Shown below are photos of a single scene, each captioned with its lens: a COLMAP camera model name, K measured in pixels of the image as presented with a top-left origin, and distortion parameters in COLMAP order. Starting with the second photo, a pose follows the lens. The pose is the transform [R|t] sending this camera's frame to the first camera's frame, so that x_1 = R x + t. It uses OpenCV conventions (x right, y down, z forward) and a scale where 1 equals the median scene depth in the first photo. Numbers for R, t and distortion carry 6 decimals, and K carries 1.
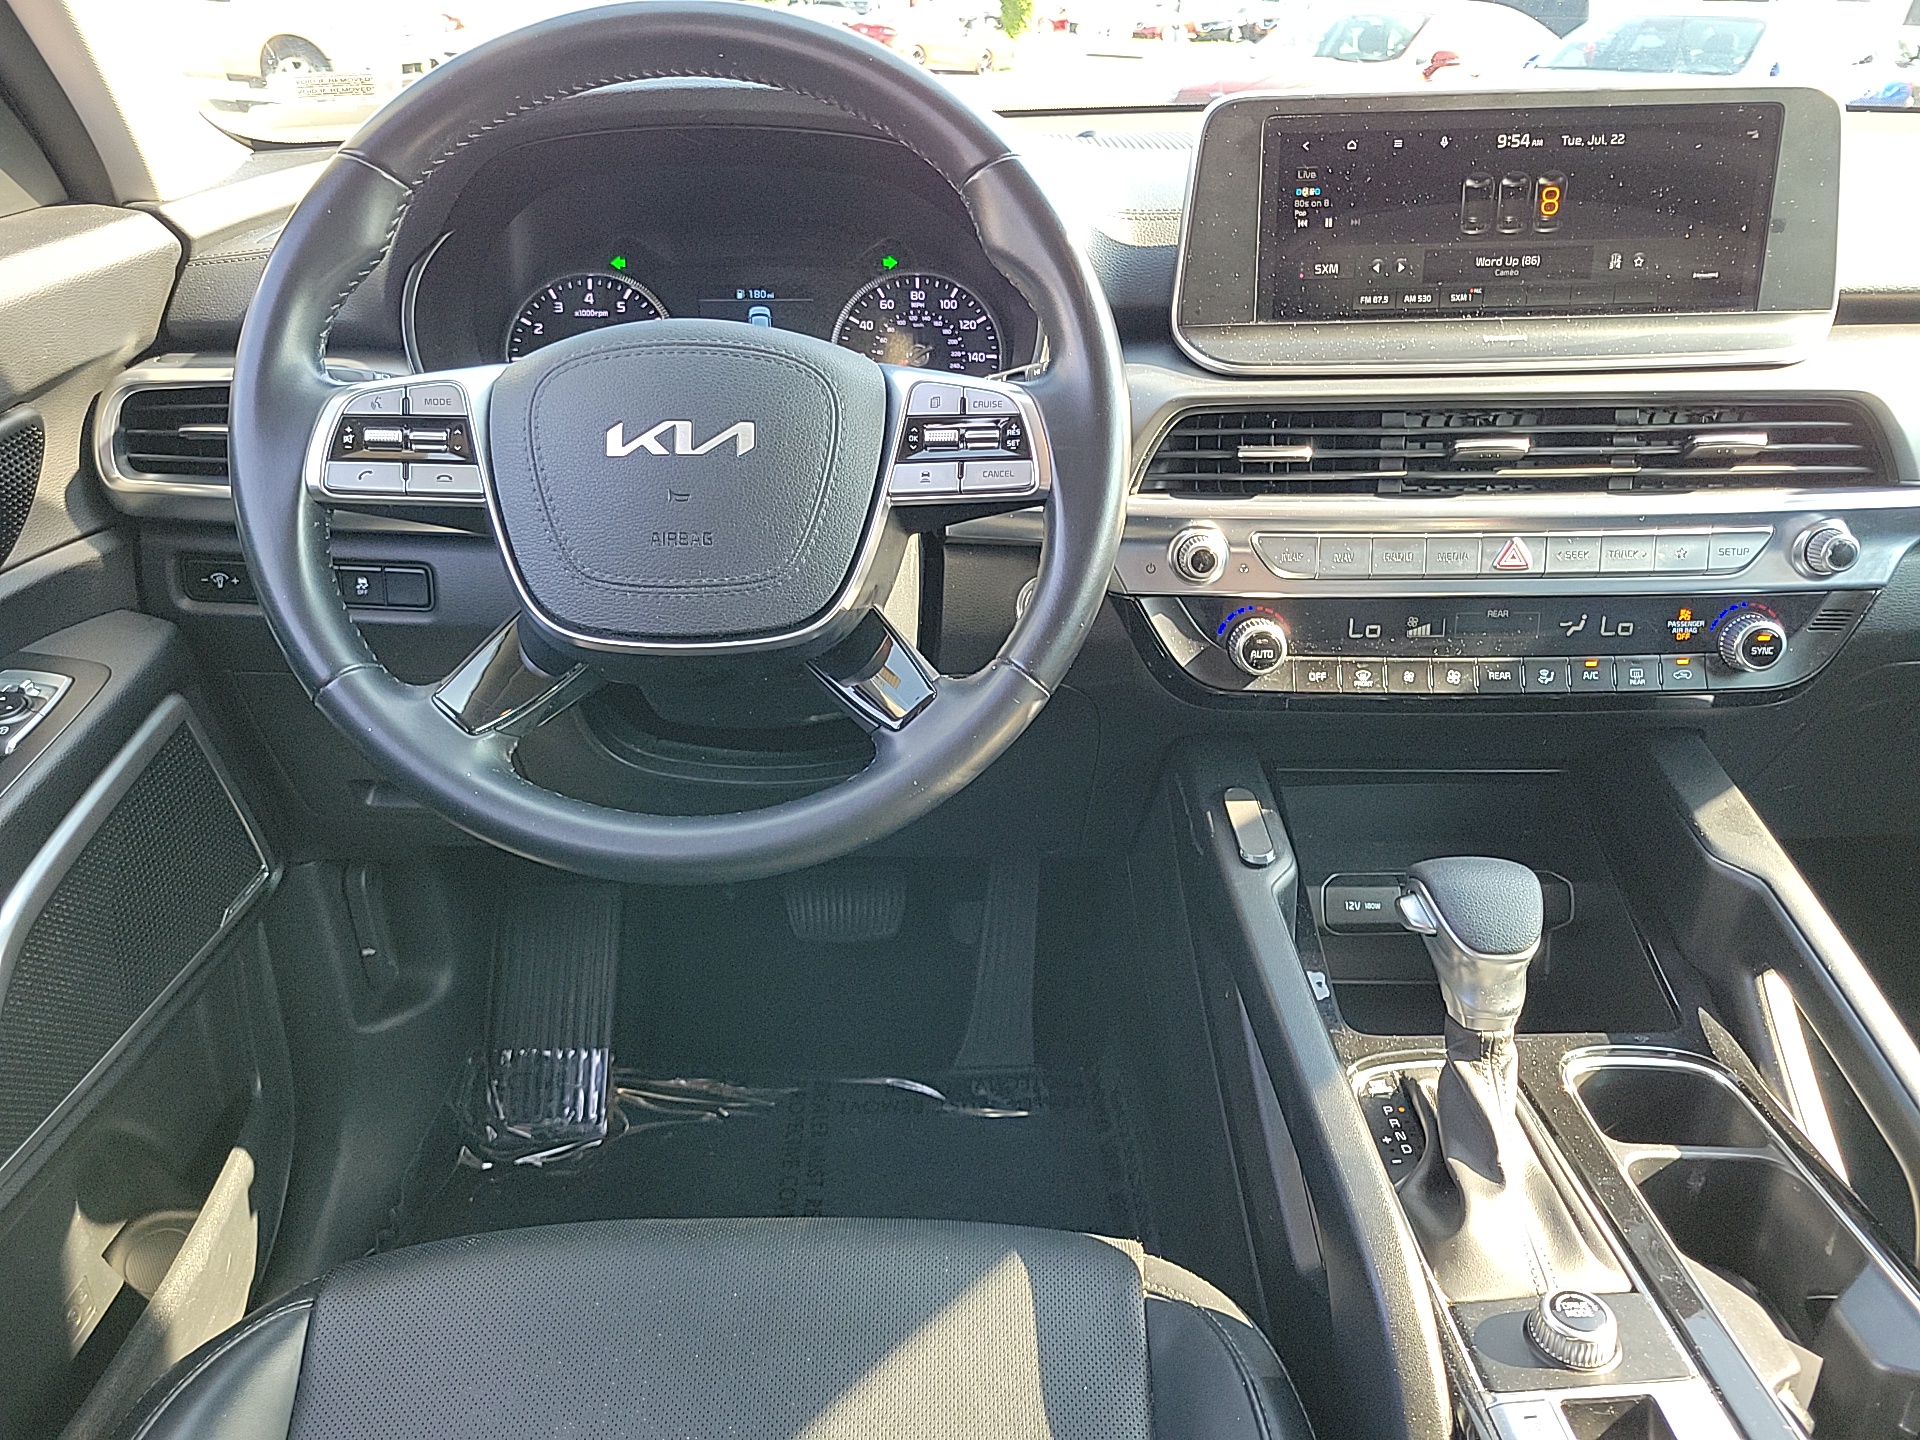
lens RADIAL K [[1460.3, 0, 966.3], [0, 1460.3, 702.5], [0, 0, 1]] dist [0.030860, -0.013157]
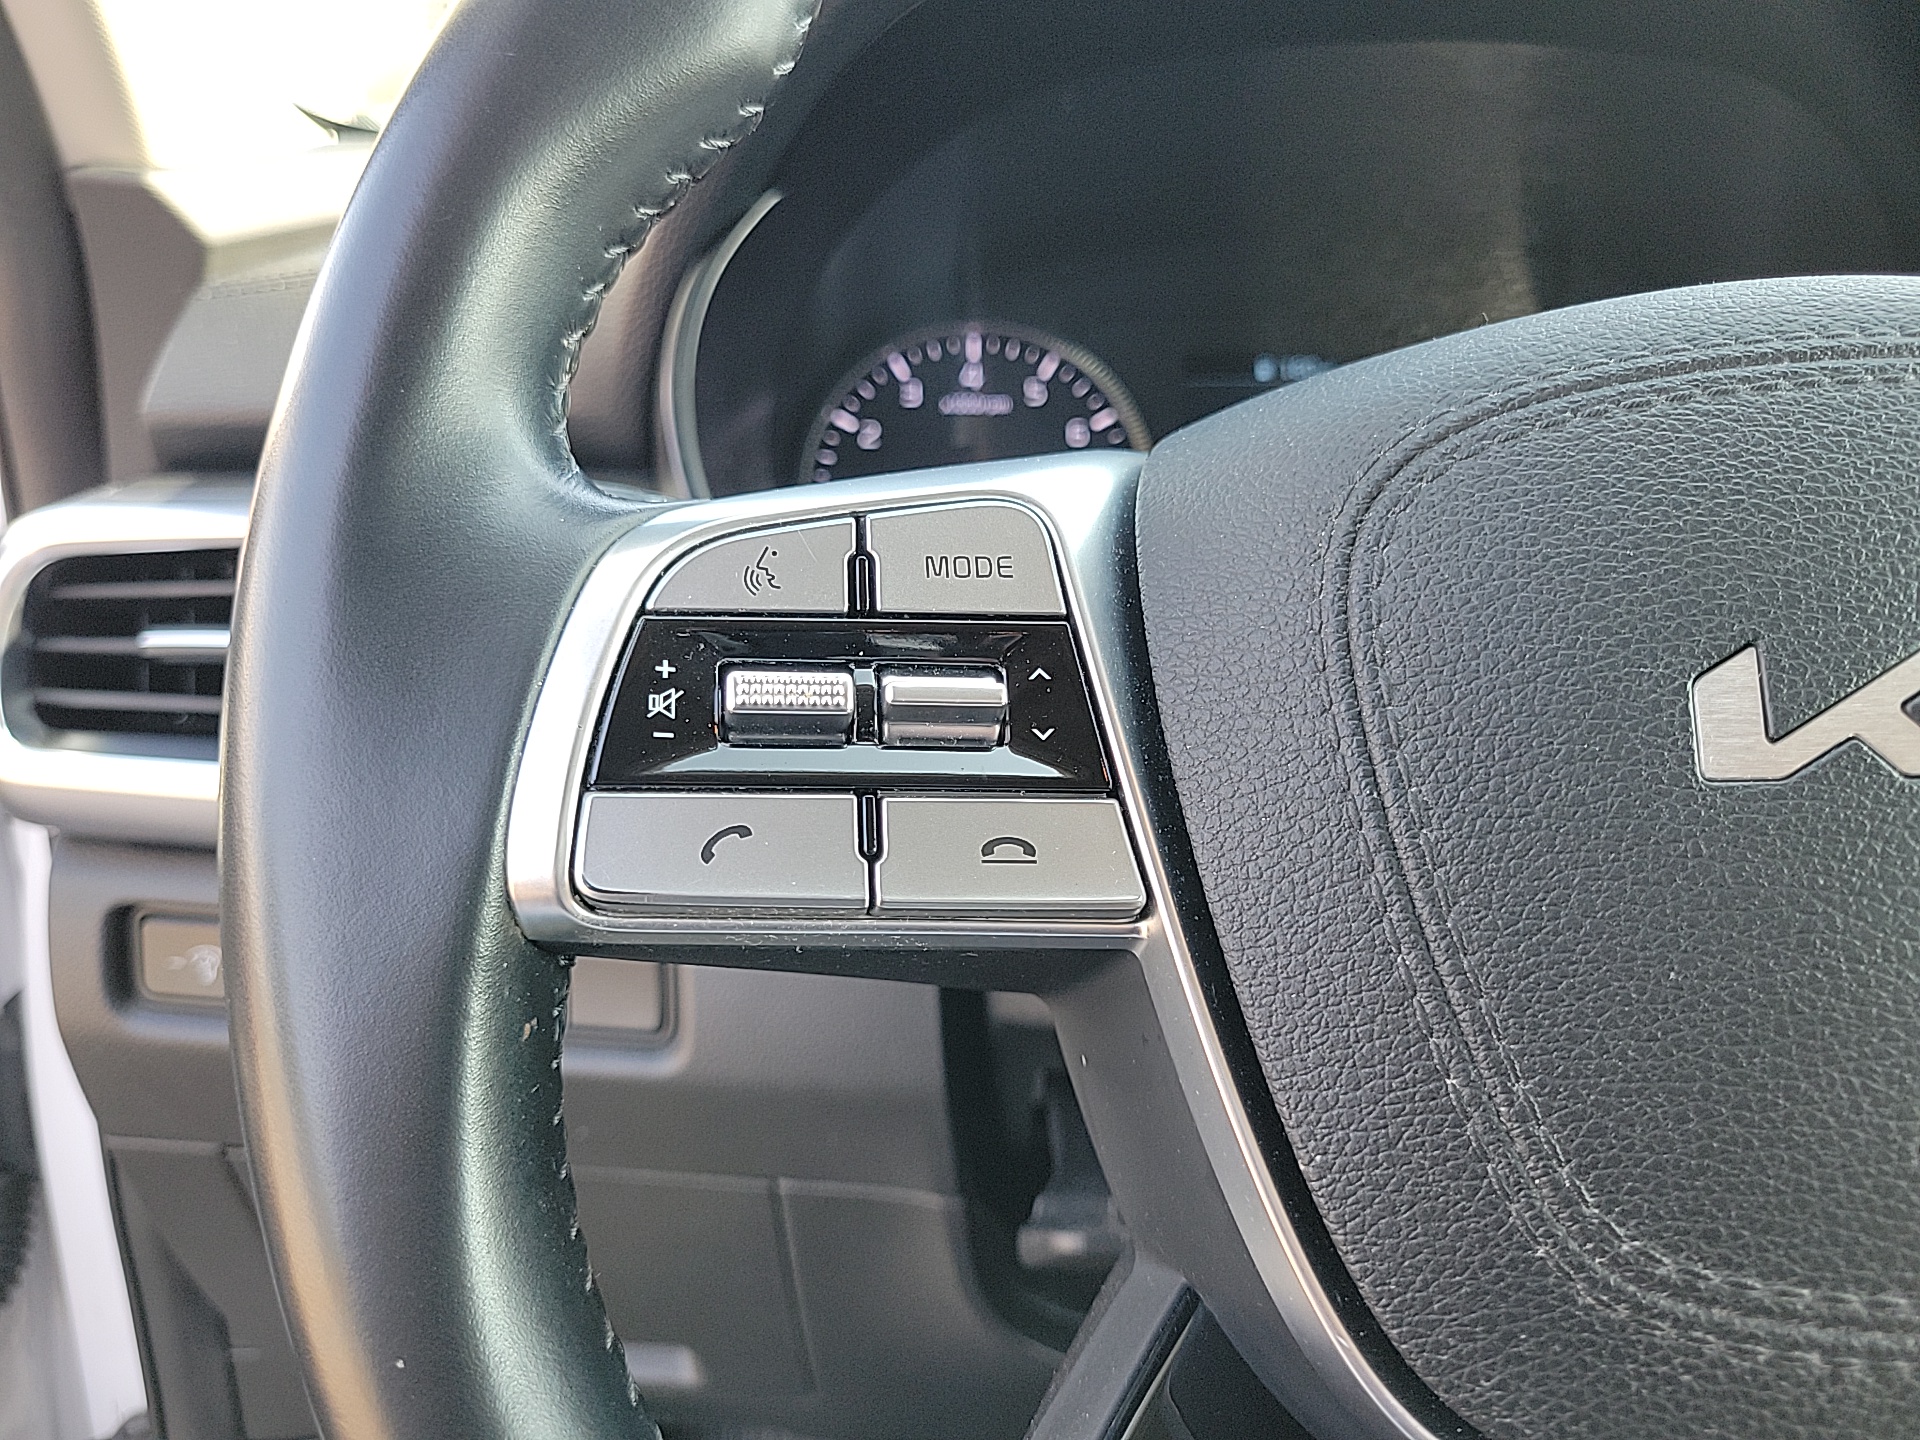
lens RADIAL K [[1467.4, 0, 960.0], [0, 1467.4, 720.0], [0, 0, 1]] dist [0.032564, -0.021424]
pose [[0.999749, 0.007612, -0.021084, -0.285902], [-0.009919, 0.993706, -0.111576, -0.116870], [0.020102, 0.111758, 0.993532, 0.585386]]
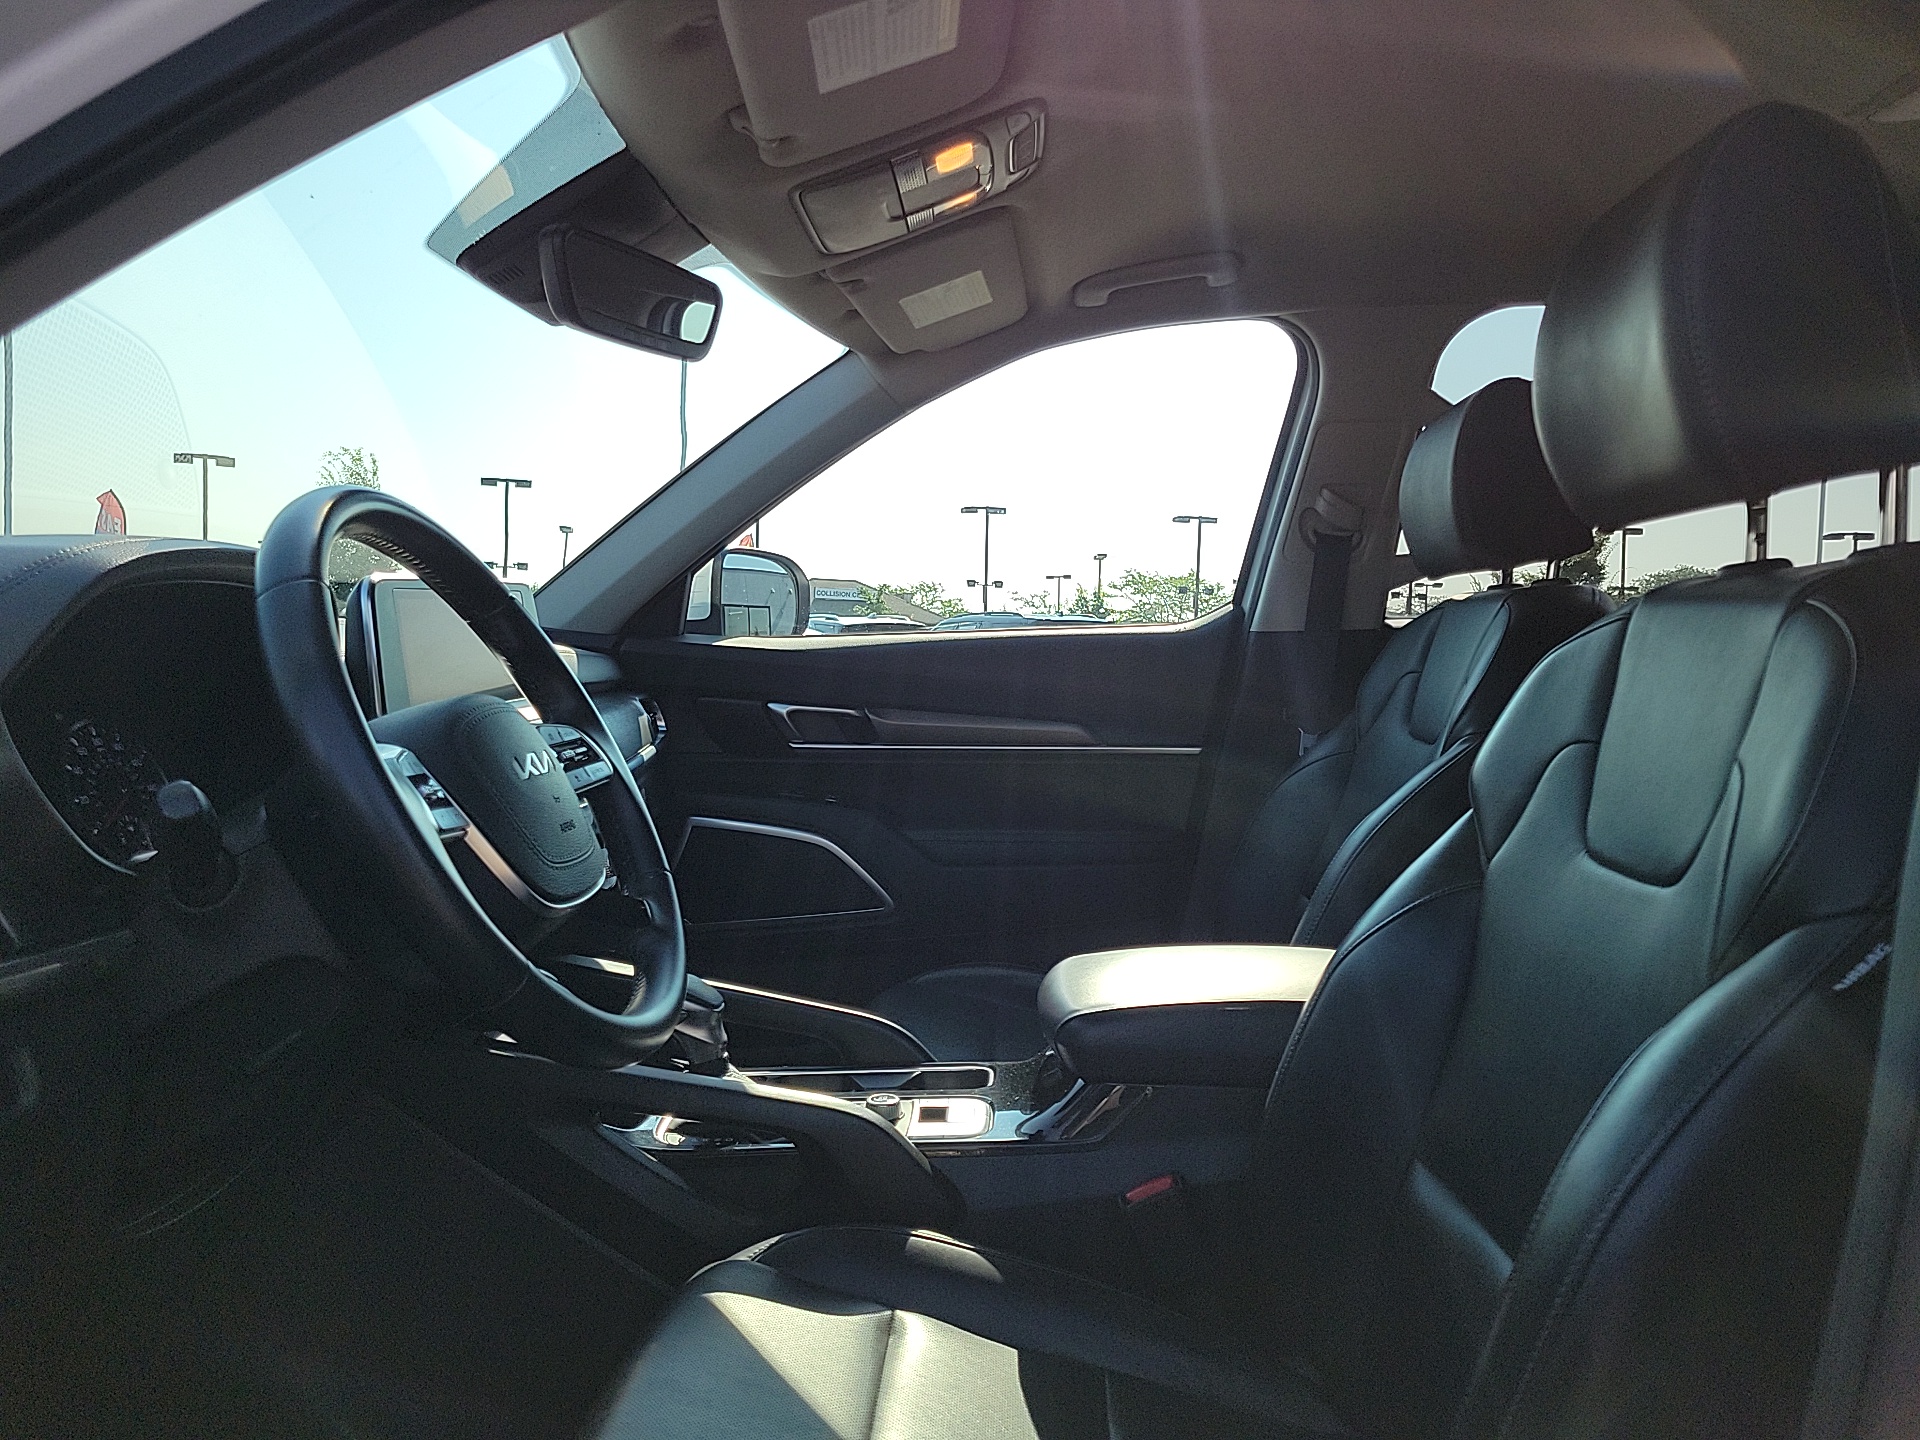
lens RADIAL K [[1440.3, 0, 958.9], [0, 1440.3, 698.7], [0, 0, 1]] dist [0.001900, 0.002620]
pose [[0.076348, -0.045408, 0.996047, -1.215877], [0.411964, 0.911146, 0.009960, -0.063419], [-0.907996, 0.409575, 0.088270, 0.366979]]
